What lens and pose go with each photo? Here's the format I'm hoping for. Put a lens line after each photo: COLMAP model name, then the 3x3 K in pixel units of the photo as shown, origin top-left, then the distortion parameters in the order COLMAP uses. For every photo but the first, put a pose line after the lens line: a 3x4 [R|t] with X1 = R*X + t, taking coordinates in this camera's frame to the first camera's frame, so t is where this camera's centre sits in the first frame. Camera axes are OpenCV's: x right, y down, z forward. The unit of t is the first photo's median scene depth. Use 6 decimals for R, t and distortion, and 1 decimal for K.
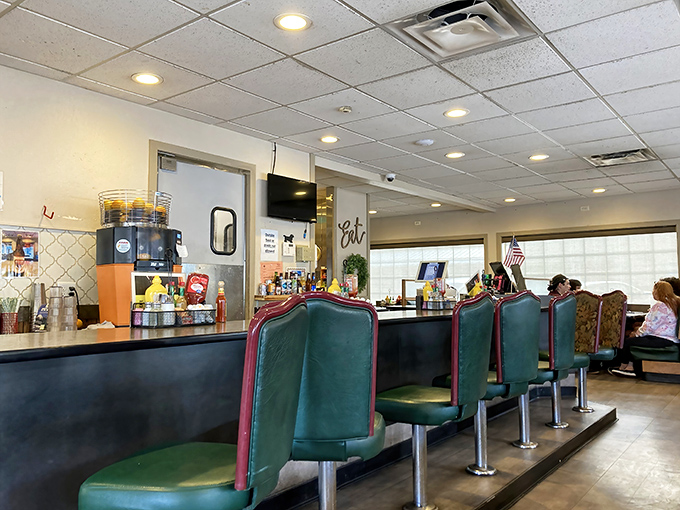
lens RADIAL K [[554.1, 0, 339.8], [0, 554.1, 254.3], [0, 0, 1]] dist [0.052317, -0.003283]
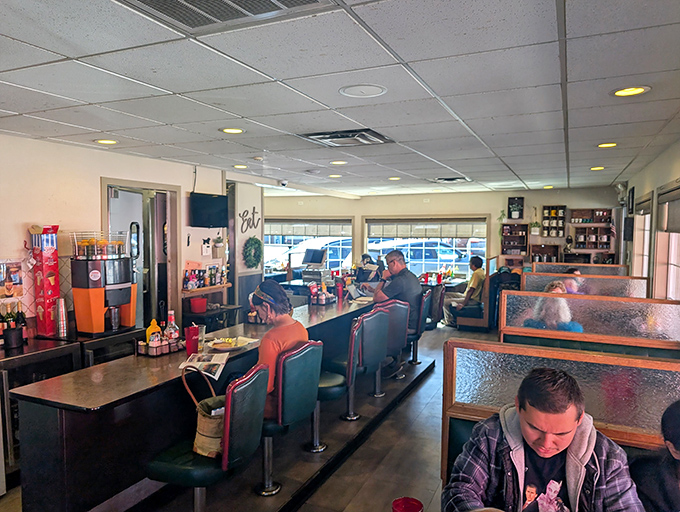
lens RADIAL K [[503.3, 0, 340.5], [0, 503.3, 257.1], [0, 0, 1]] dist [-0.004315, -0.001598]
pose [[0.972094, -0.002702, 0.234577, -0.064947], [-0.026114, 0.992473, 0.119648, -0.140355], [-0.233134, -0.122435, 0.964706, -0.188550]]
